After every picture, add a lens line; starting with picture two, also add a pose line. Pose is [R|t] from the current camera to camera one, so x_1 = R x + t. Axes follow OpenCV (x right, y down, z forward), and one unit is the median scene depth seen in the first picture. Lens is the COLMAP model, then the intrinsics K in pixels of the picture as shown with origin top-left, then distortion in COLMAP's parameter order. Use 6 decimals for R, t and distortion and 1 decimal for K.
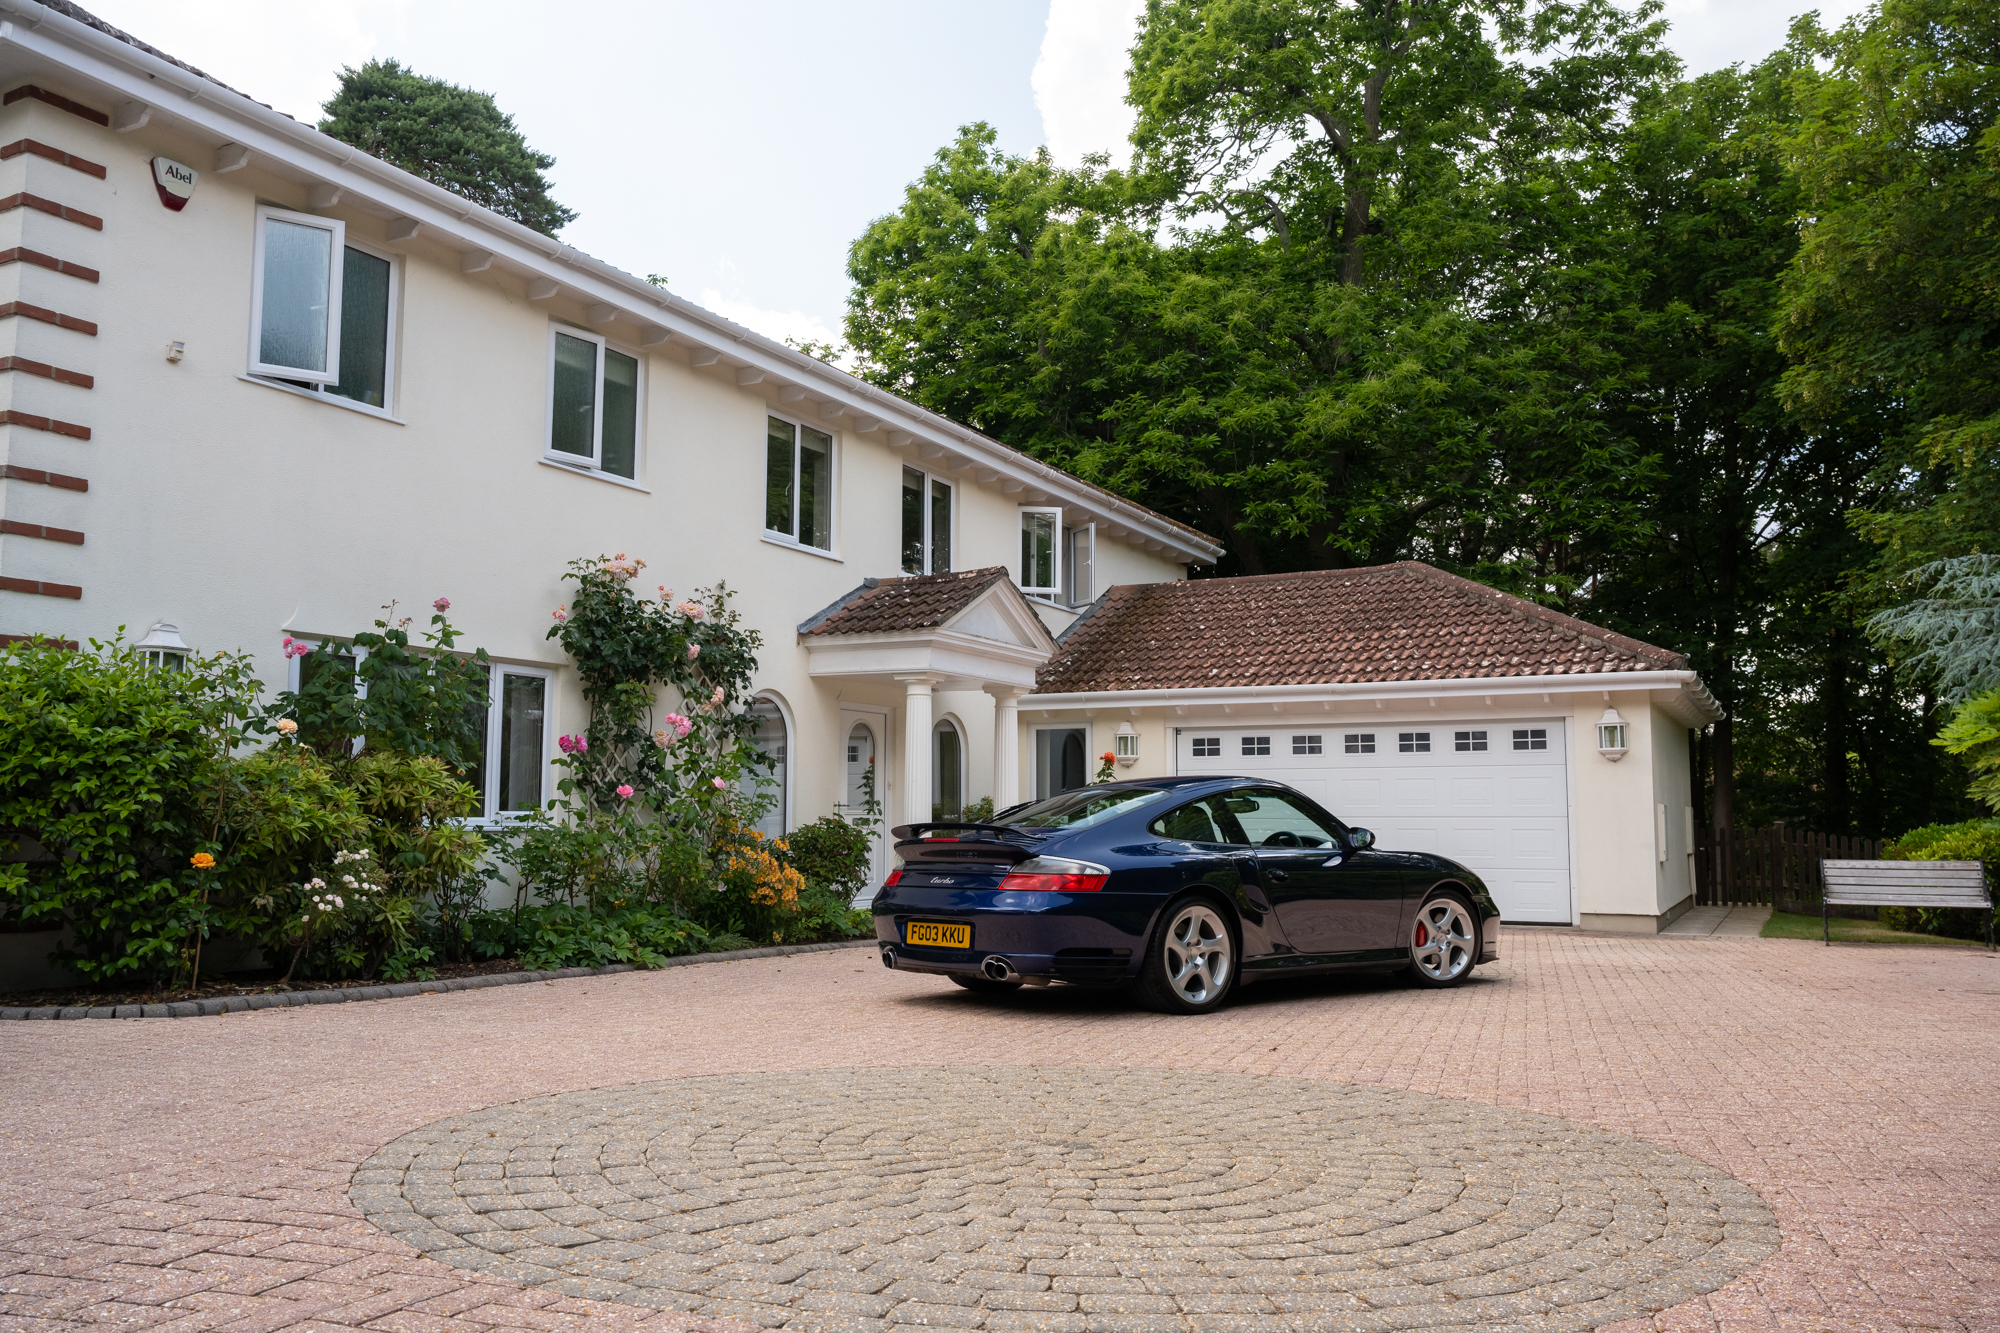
lens RADIAL K [[1537.1, 0, 997.3], [0, 1537.1, 669.2], [0, 0, 1]] dist [0.000960, 0.000328]
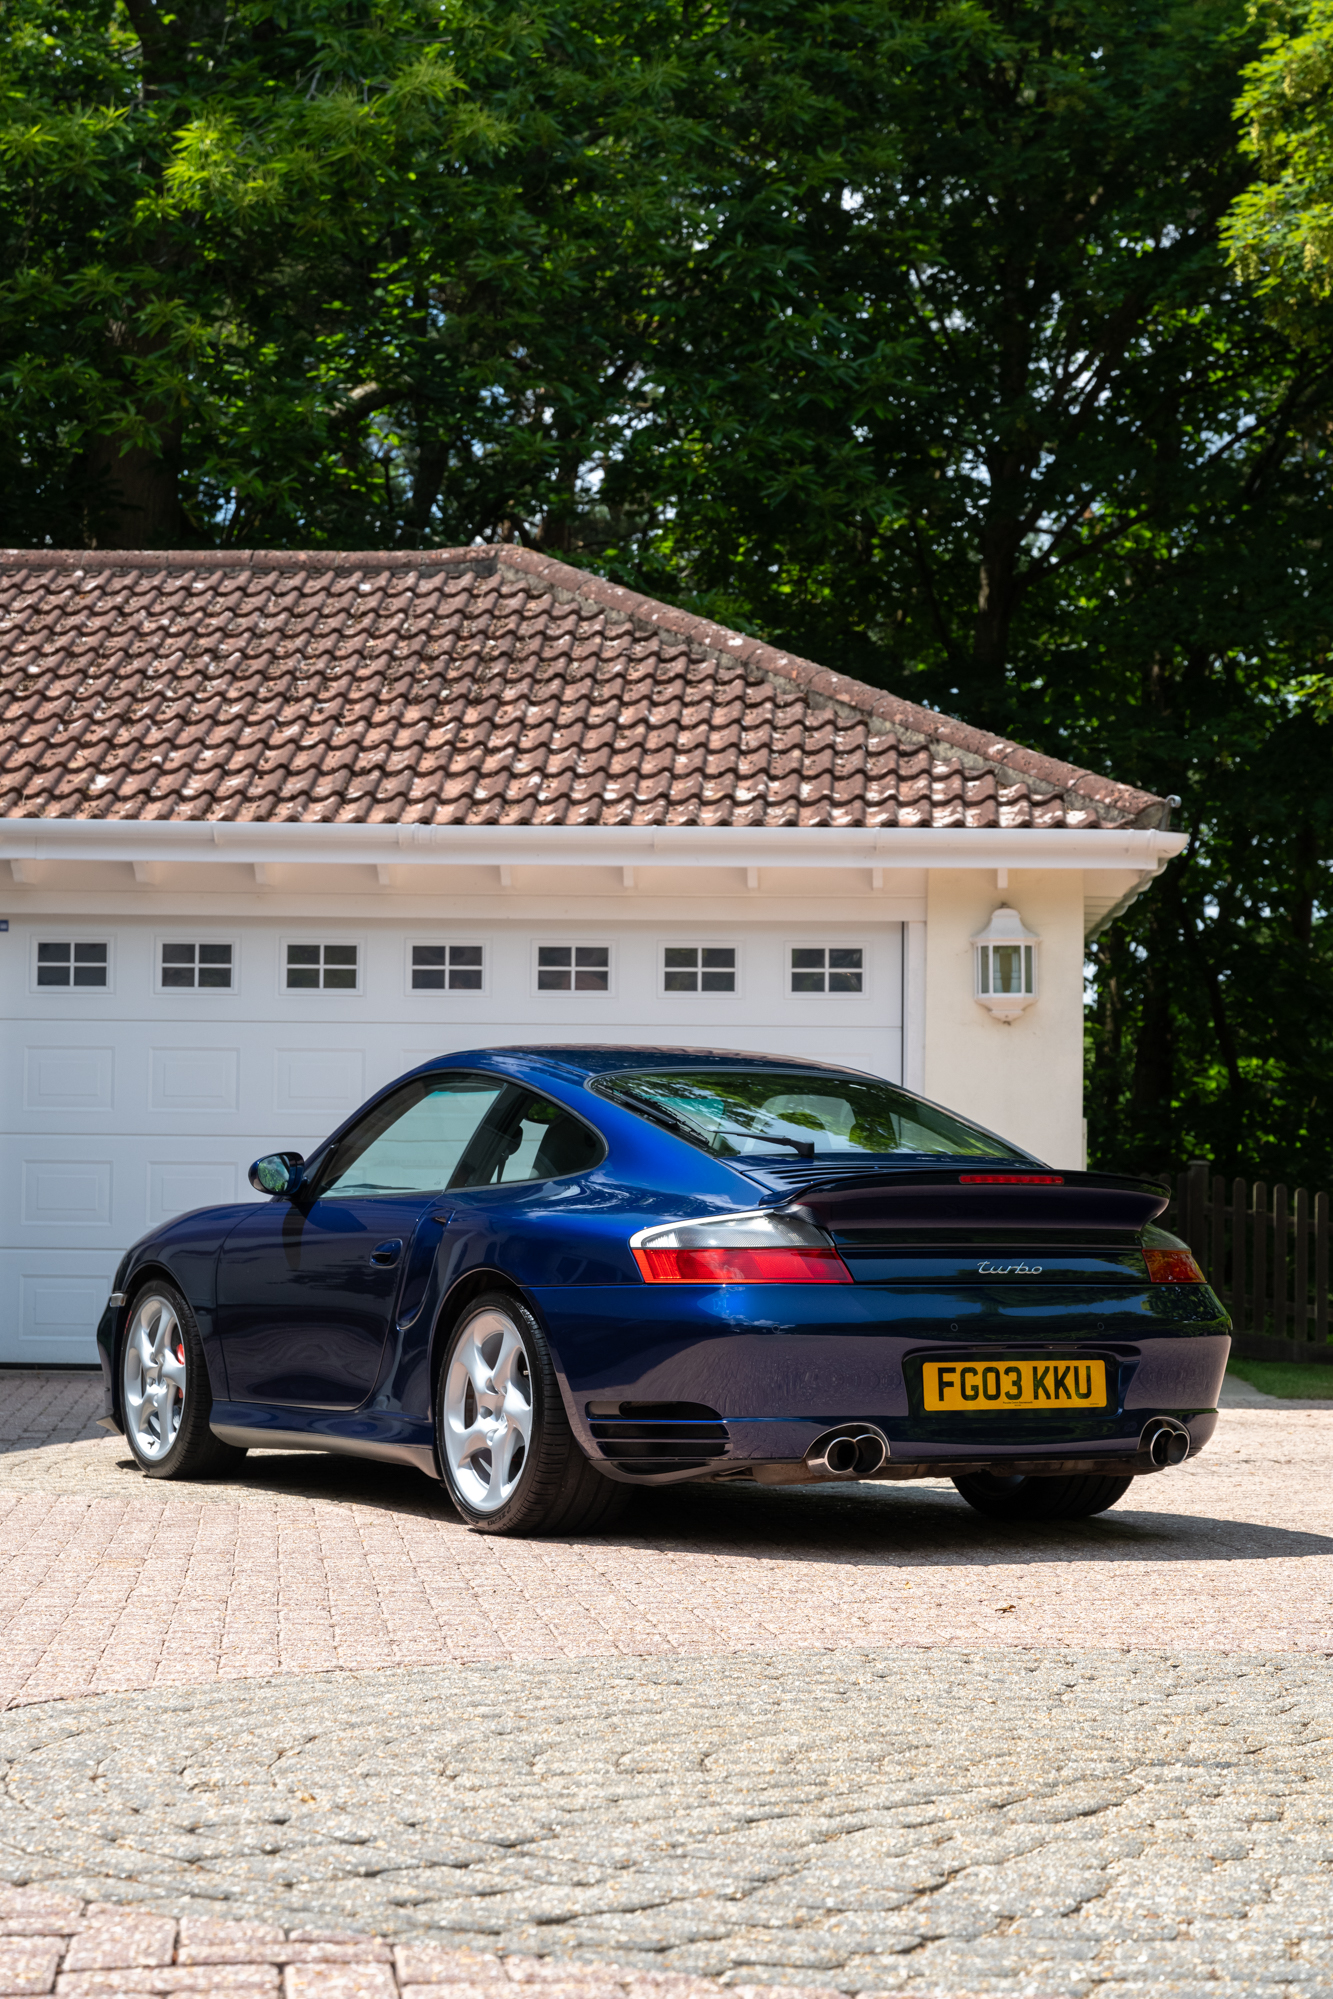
lens RADIAL K [[3897.7, 0, 666.5], [0, 3897.7, 999.5], [0, 0, 1]] dist [-0.002166, -0.100475]
pose [[0.907659, 0.027765, 0.418790, -0.175105], [-0.051452, 0.997644, 0.045372, 0.005331], [-0.416543, -0.062730, 0.906949, -0.011390]]
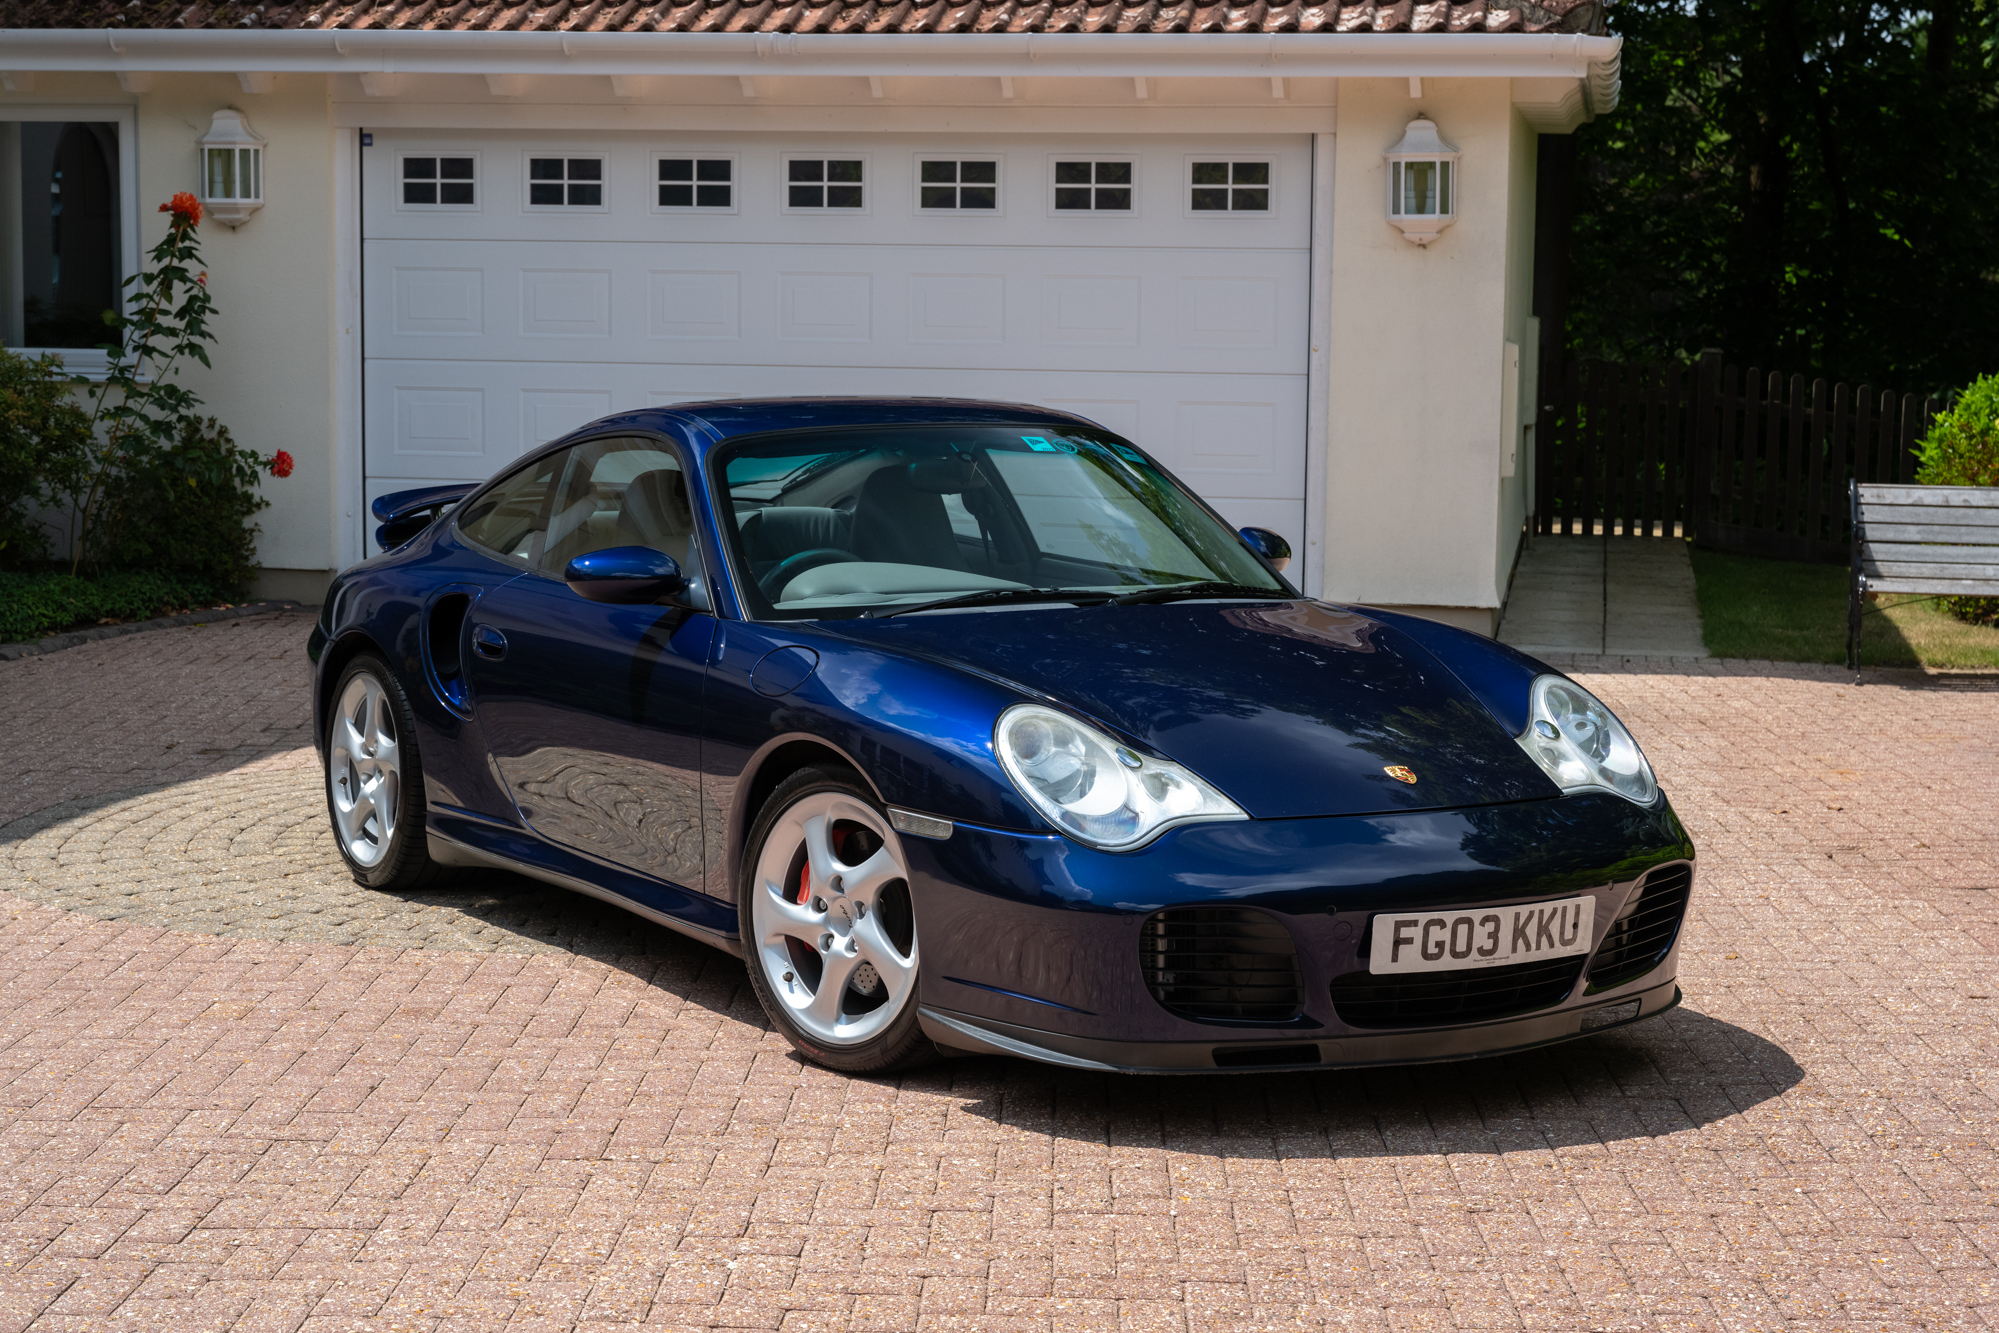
lens RADIAL K [[3521.5, 0, 955.0], [0, 3521.5, 634.9], [0, 0, 1]] dist [0.011016, -0.050779]
pose [[0.955610, -0.026061, 0.293479, -0.004441], [-0.037538, 0.977194, 0.209003, -0.031816], [-0.292233, -0.210742, 0.932839, 0.118376]]
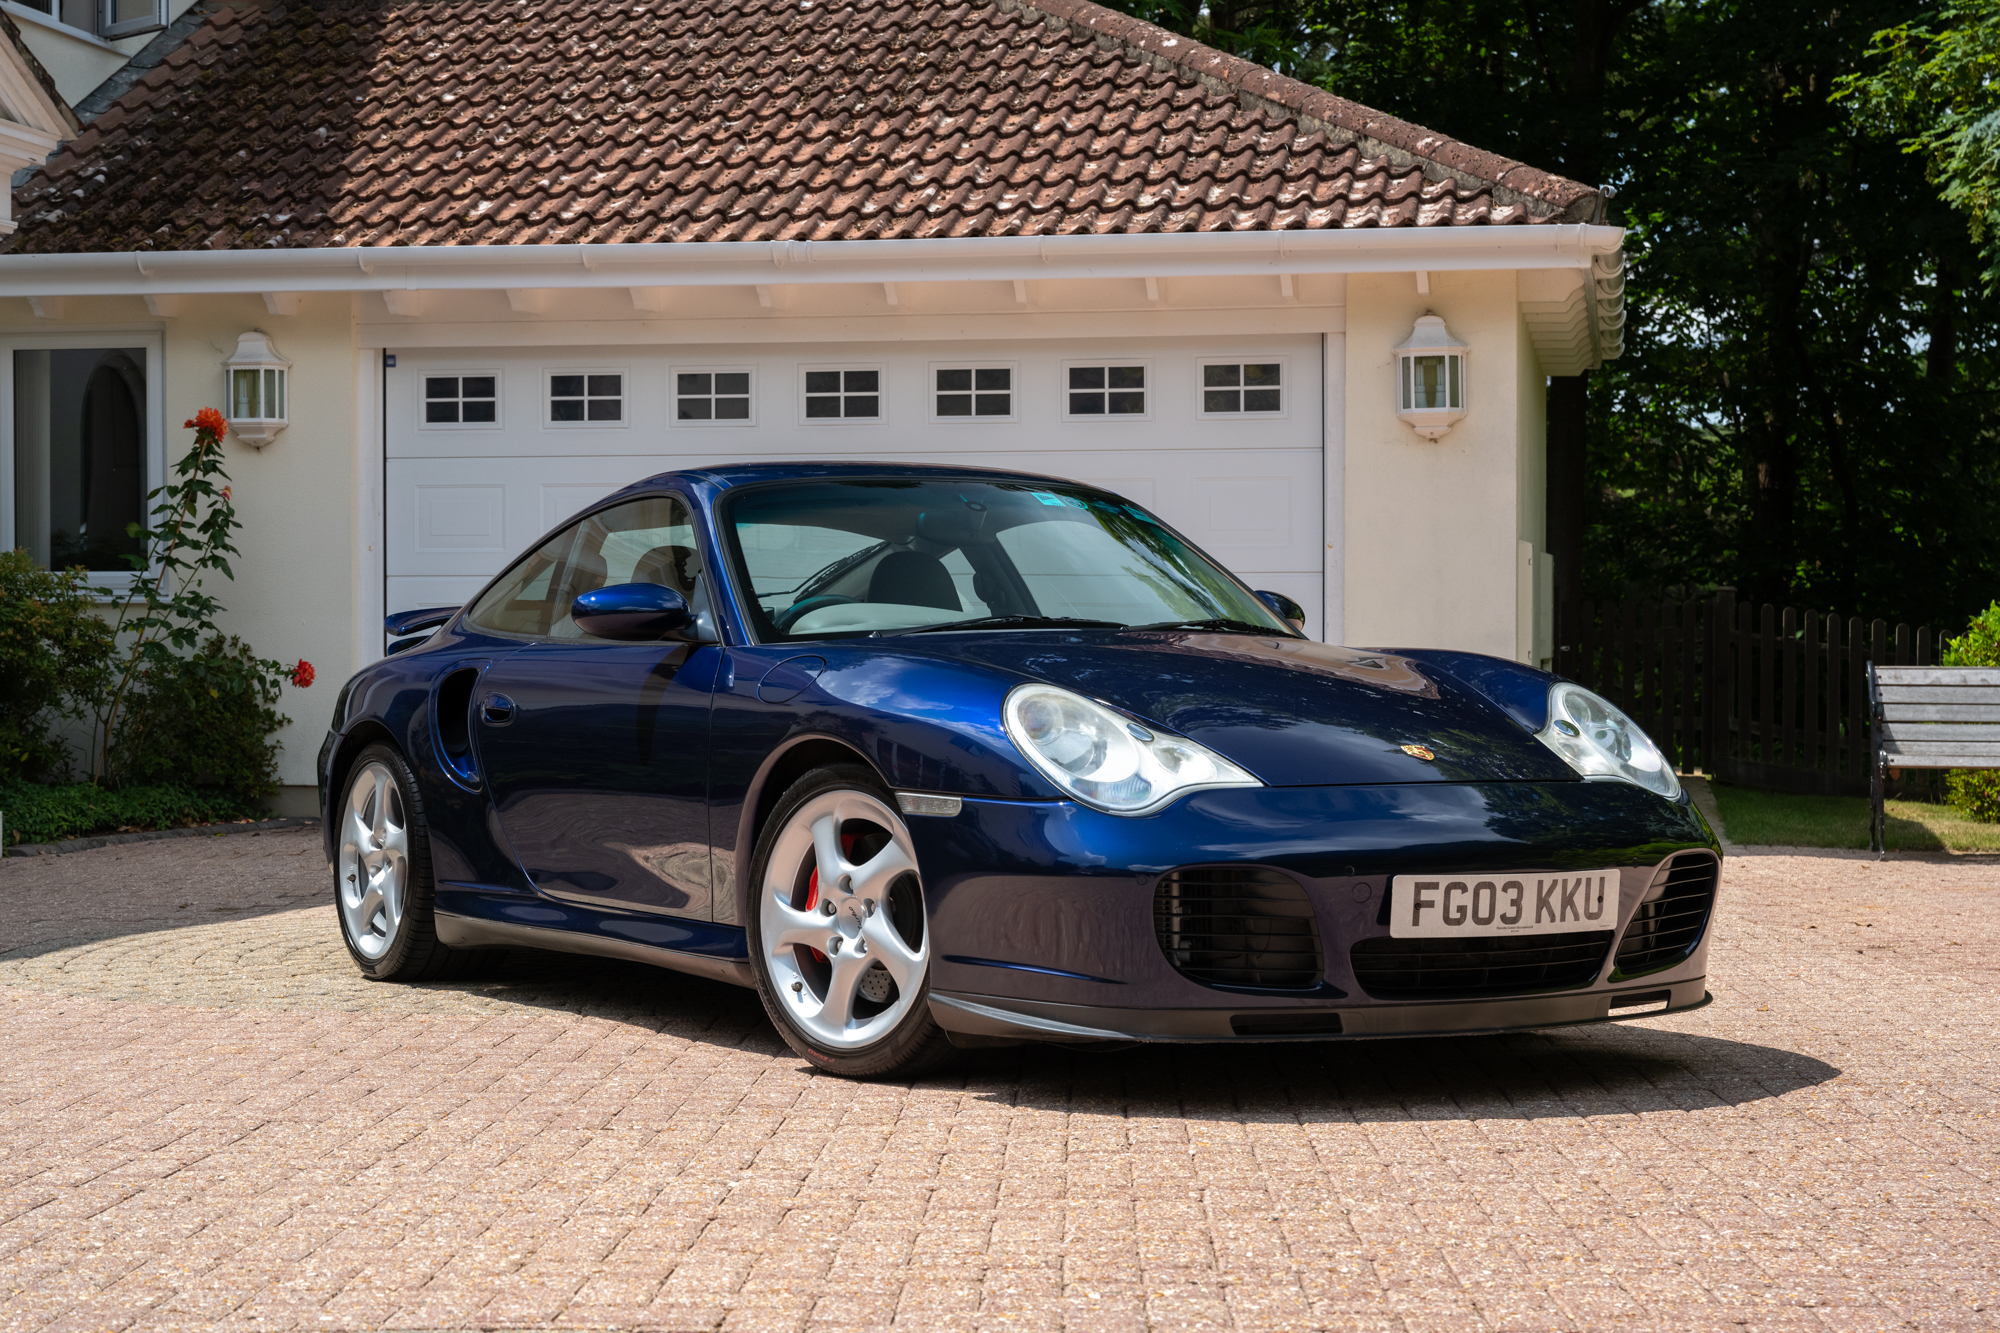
lens RADIAL K [[3476.9, 0, 963.3], [0, 3476.9, 641.8], [0, 0, 1]] dist [0.003346, 0.038574]
pose [[0.957093, -0.006752, 0.289702, 0.000493], [-0.024924, 0.994106, 0.105512, 0.017071], [-0.288707, -0.108205, 0.951283, 0.120594]]
